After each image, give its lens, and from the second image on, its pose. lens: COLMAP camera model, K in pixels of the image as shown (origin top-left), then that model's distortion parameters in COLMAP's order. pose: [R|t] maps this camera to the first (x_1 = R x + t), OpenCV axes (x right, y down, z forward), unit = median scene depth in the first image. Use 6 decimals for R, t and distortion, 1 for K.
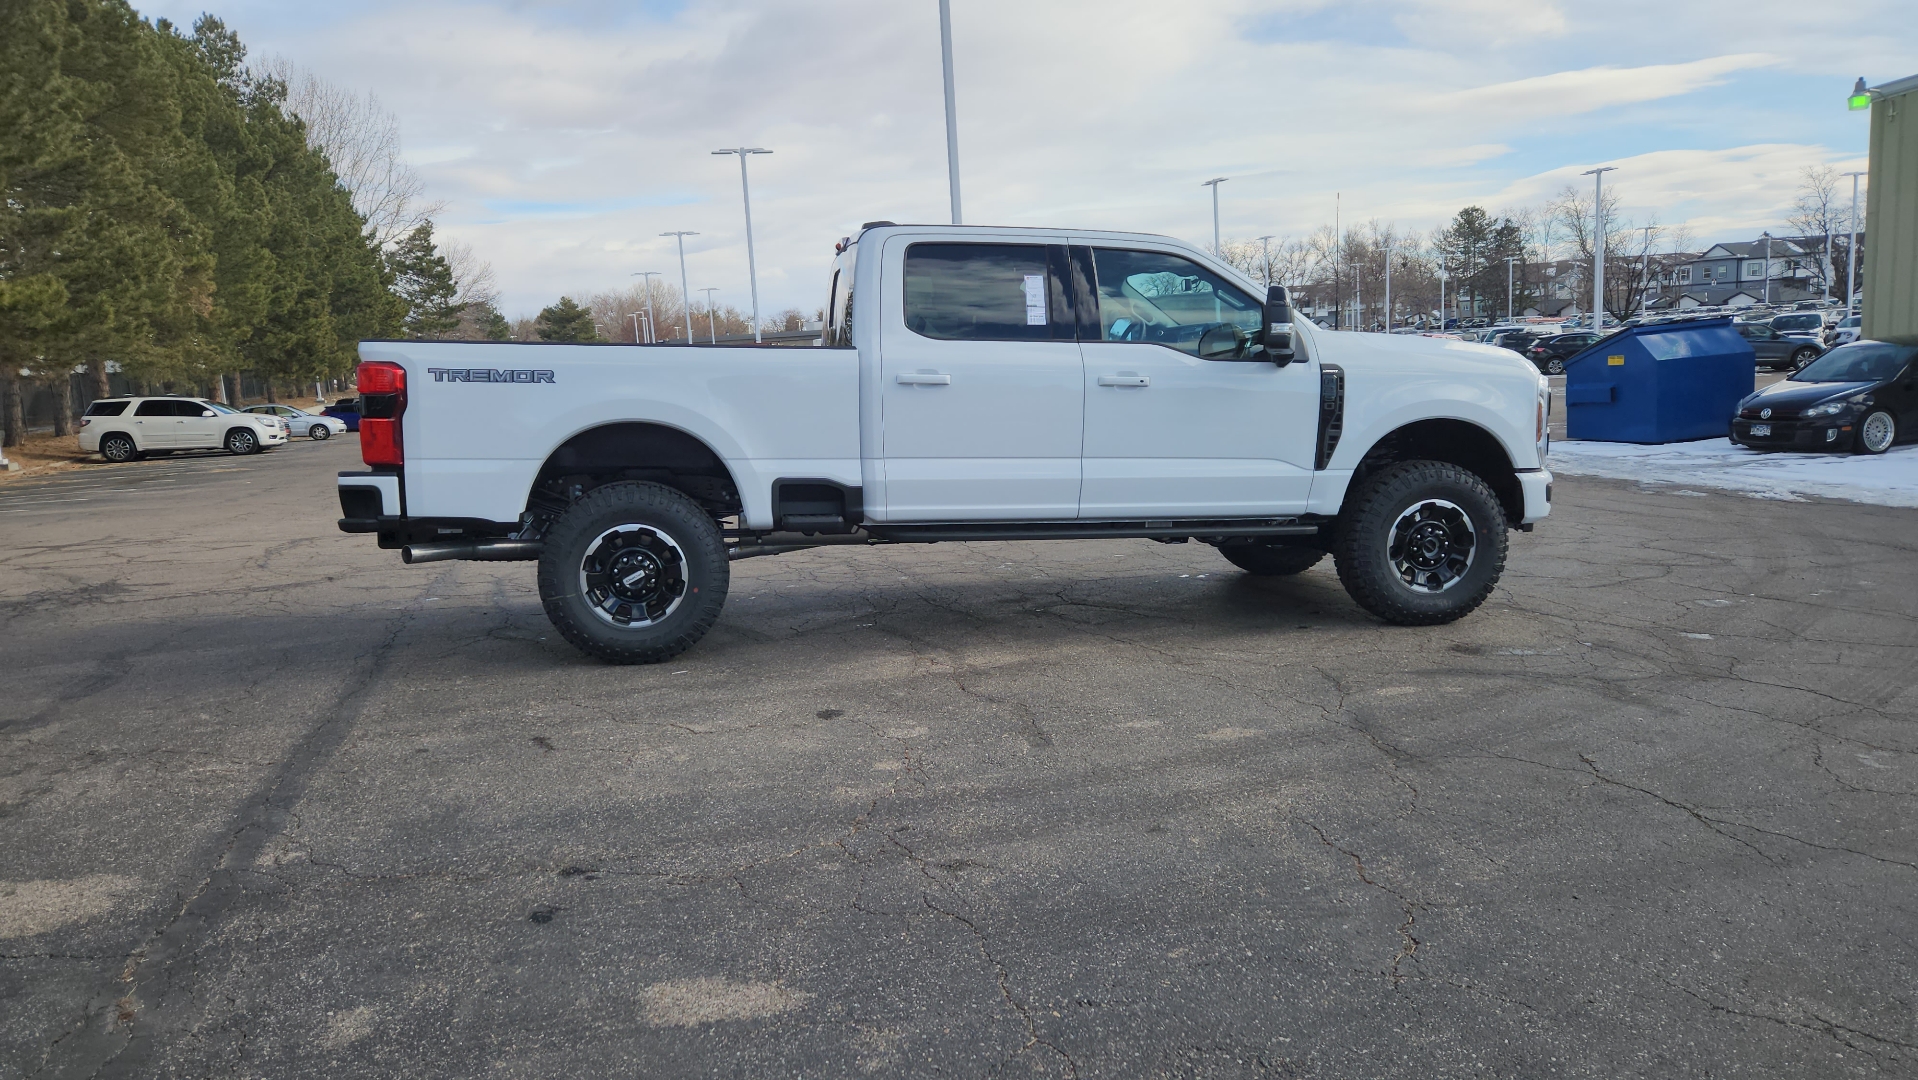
lens RADIAL K [[1285.6, 0, 934.6], [0, 1285.6, 548.6], [0, 0, 1]] dist [0.078500, -0.063360]
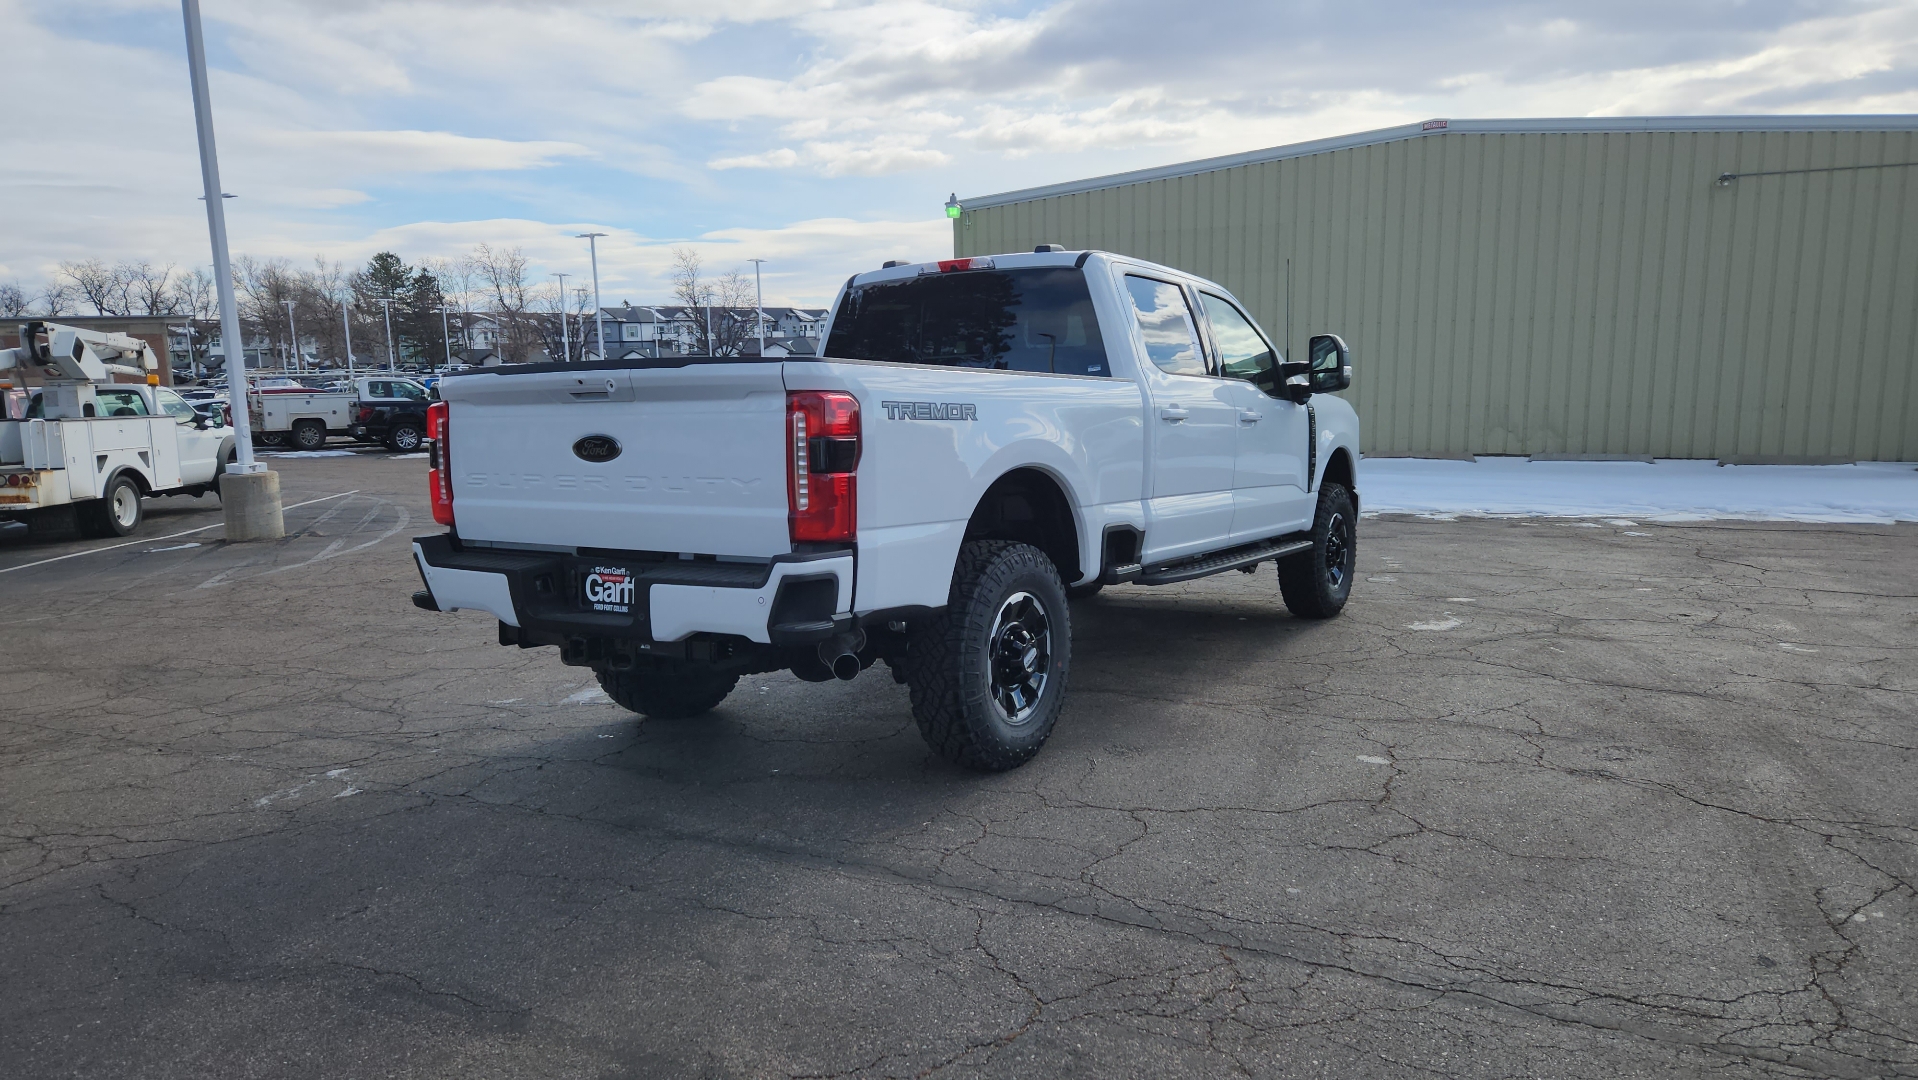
lens RADIAL K [[1285.6, 0, 934.6], [0, 1285.6, 548.6], [0, 0, 1]] dist [0.078500, -0.063360]
pose [[0.687877, -0.075105, 0.721931, -0.828426], [0.099869, 0.994966, 0.008351, -0.057103], [-0.718924, 0.066354, 0.691915, 0.463114]]
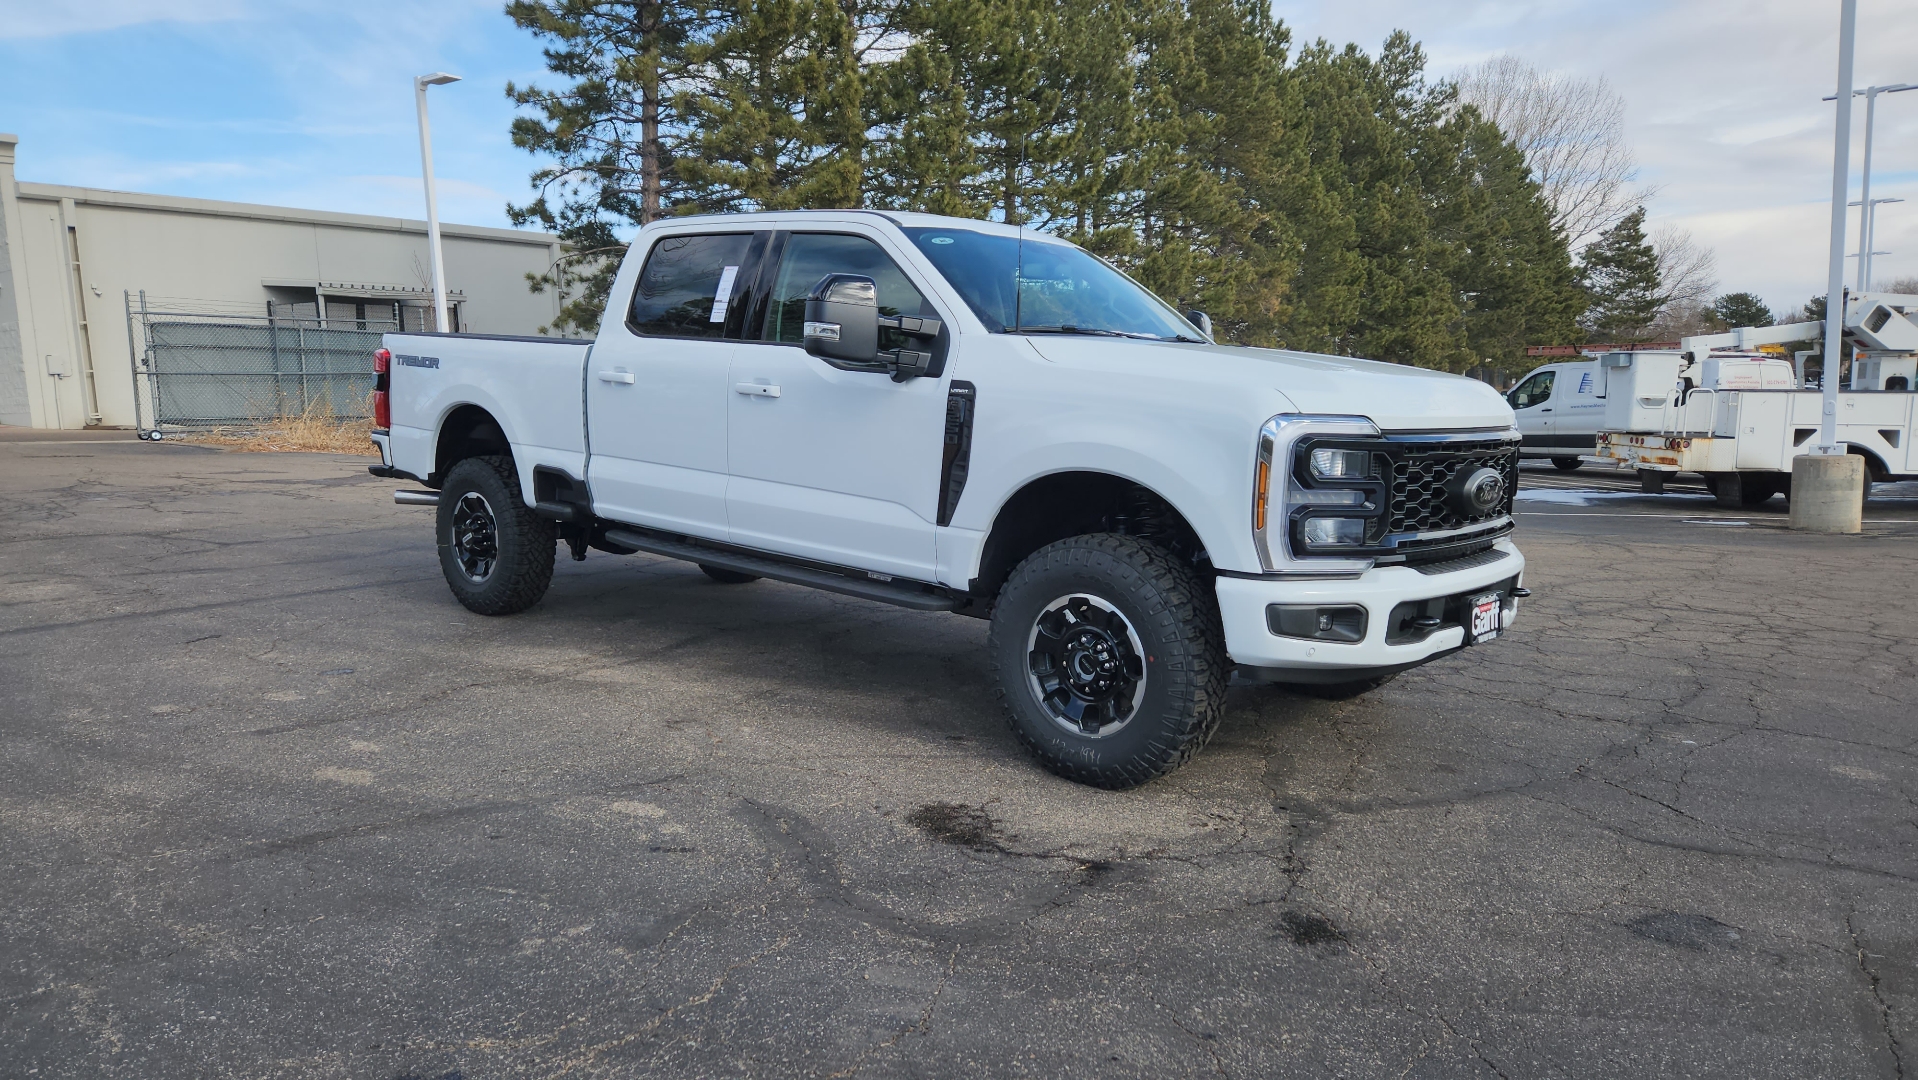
lens RADIAL K [[1290.5, 0, 930.4], [0, 1290.5, 544.0], [0, 0, 1]] dist [0.076218, -0.068997]
pose [[0.613441, 0.136310, -0.777888, 0.907752], [-0.136918, 0.988432, 0.065230, -0.102328], [0.777781, 0.066492, 0.625008, 0.574147]]
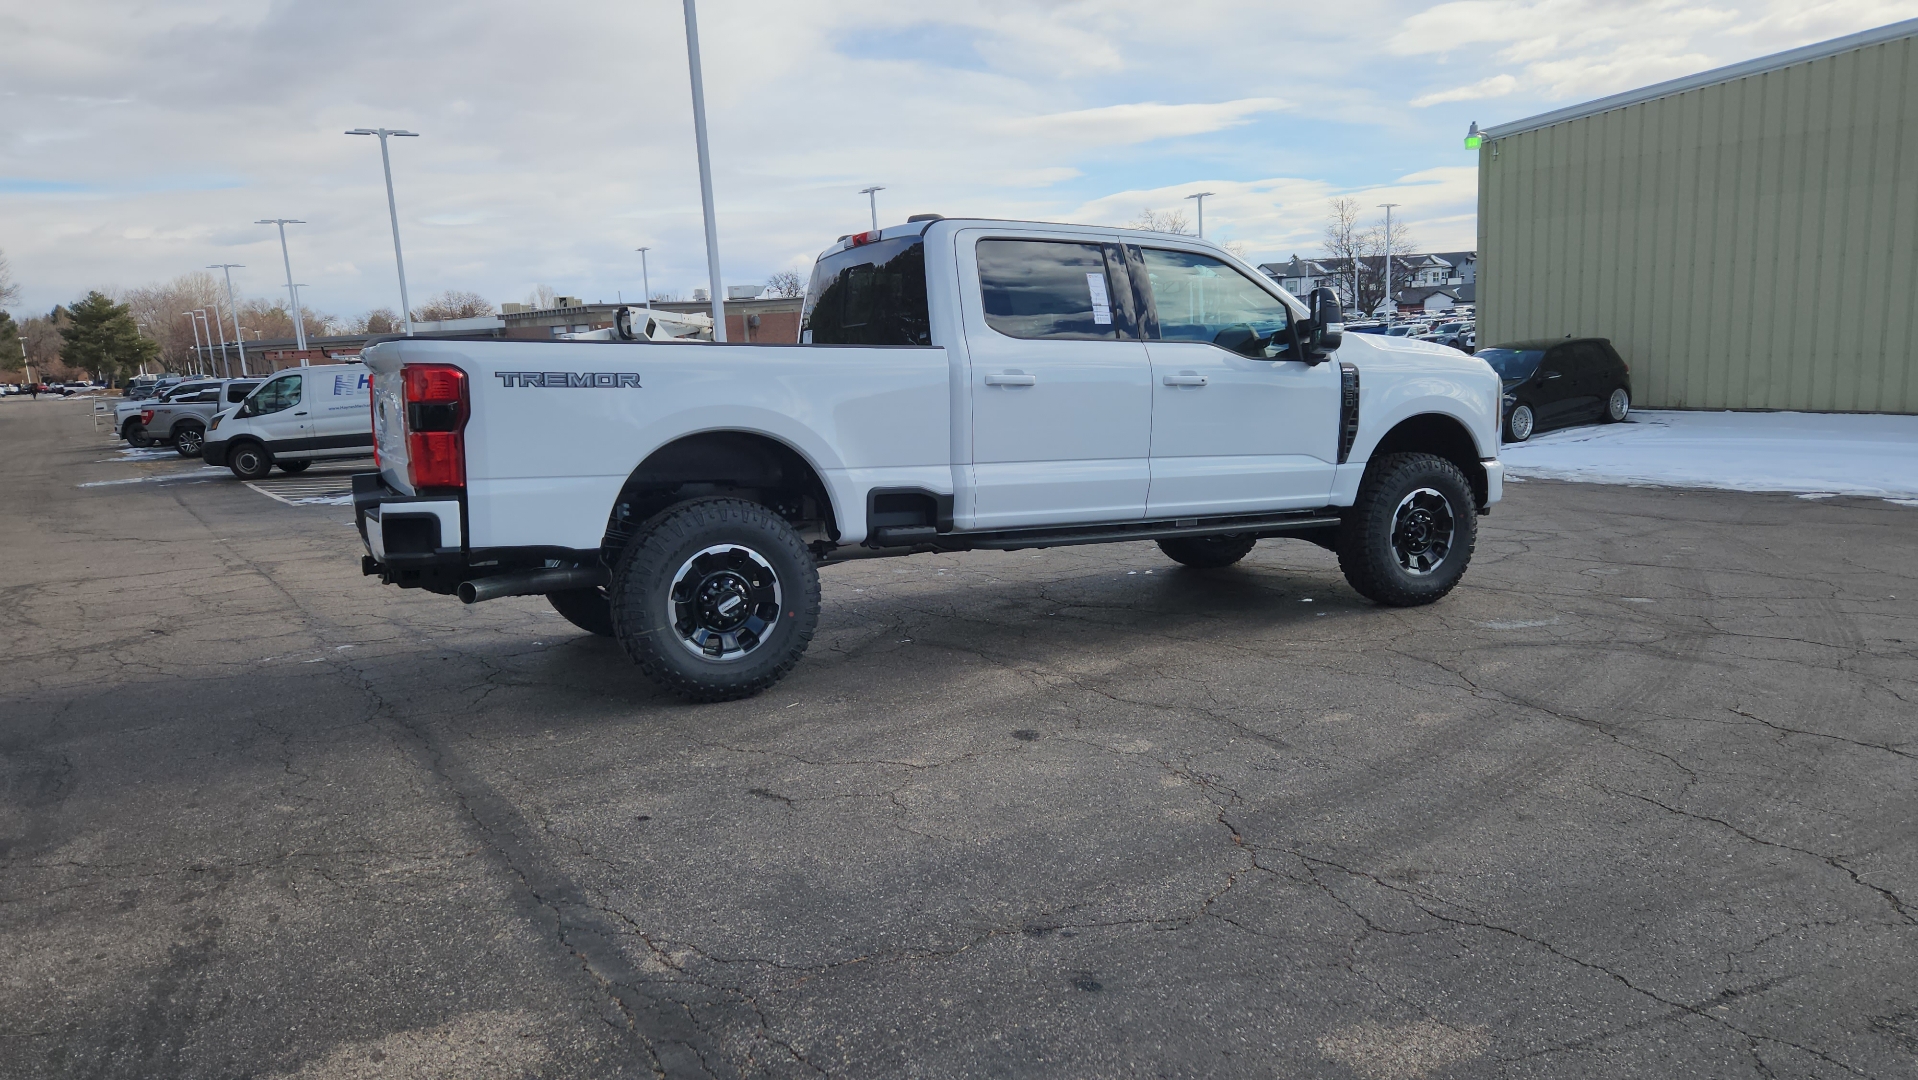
lens RADIAL K [[1285.6, 0, 950.8], [0, 1285.6, 554.6], [0, 0, 1]] dist [0.076316, -0.058216]
pose [[0.952678, -0.048407, 0.300103, -0.342523], [0.048259, 0.998804, 0.007910, -0.011192], [-0.300127, 0.006947, 0.953874, 0.097759]]
